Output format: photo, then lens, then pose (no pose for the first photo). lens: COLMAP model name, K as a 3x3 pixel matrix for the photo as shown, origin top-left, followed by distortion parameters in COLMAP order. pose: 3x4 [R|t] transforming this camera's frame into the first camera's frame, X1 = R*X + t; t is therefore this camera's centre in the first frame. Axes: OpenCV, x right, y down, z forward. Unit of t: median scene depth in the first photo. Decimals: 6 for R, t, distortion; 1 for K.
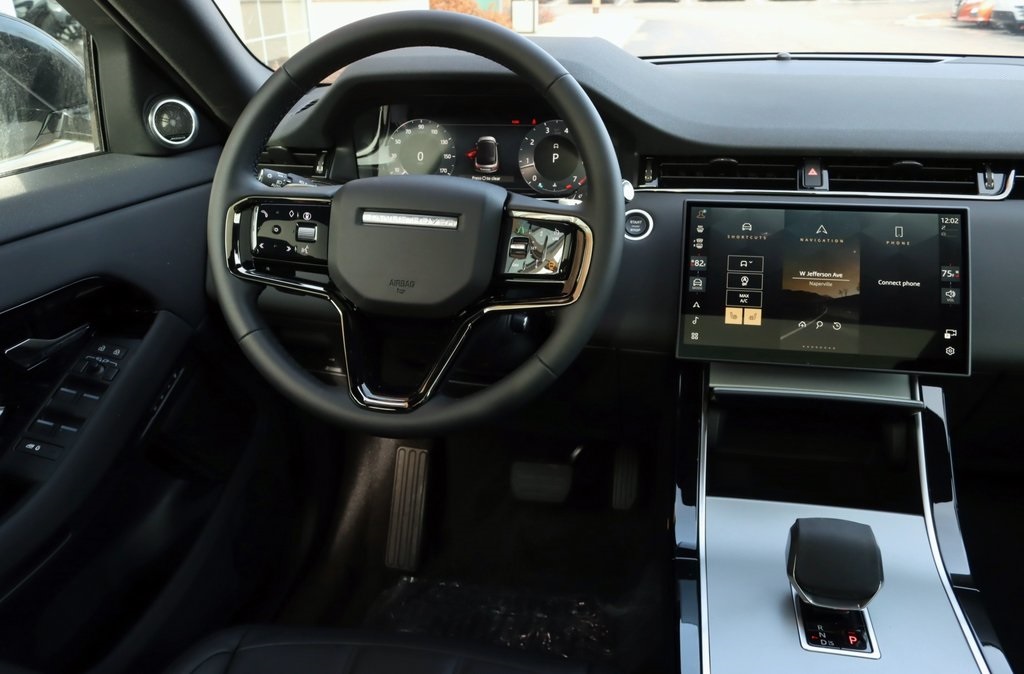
lens RADIAL K [[840.1, 0, 512.0], [0, 840.1, 337.0], [0, 0, 1]] dist [0.005967, 0.004126]
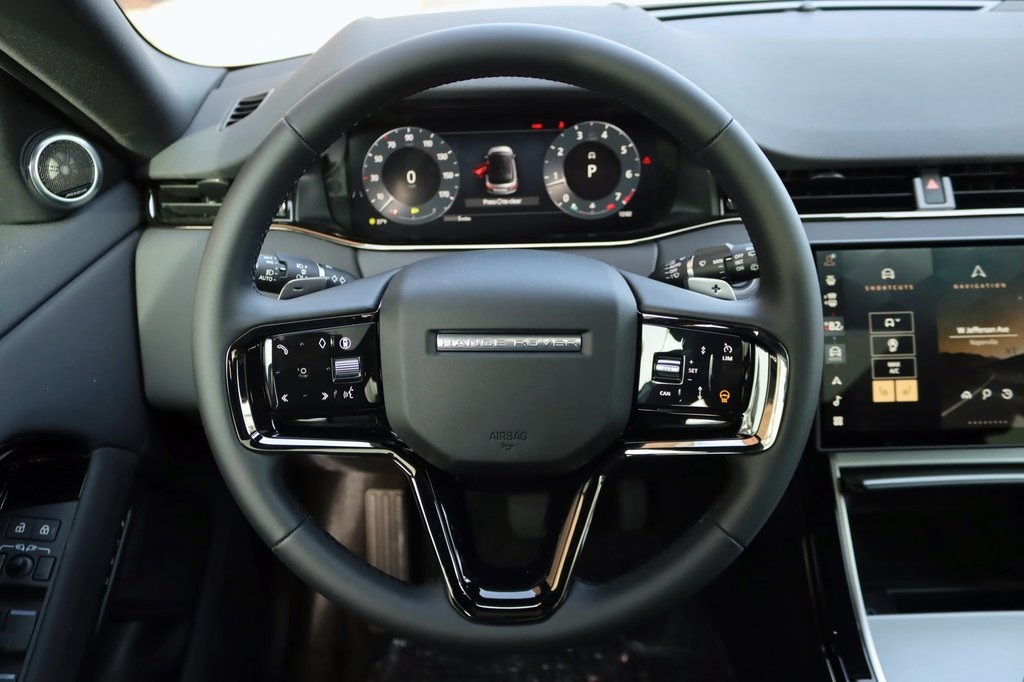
lens RADIAL K [[830.6, 0, 512.0], [0, 830.6, 341.0], [0, 0, 1]] dist [0.005307, -0.001181]
pose [[0.977931, -0.109247, 0.178091, -0.209995], [0.084894, 0.986637, 0.139068, -0.205732], [-0.190904, -0.120880, 0.974137, 0.296732]]
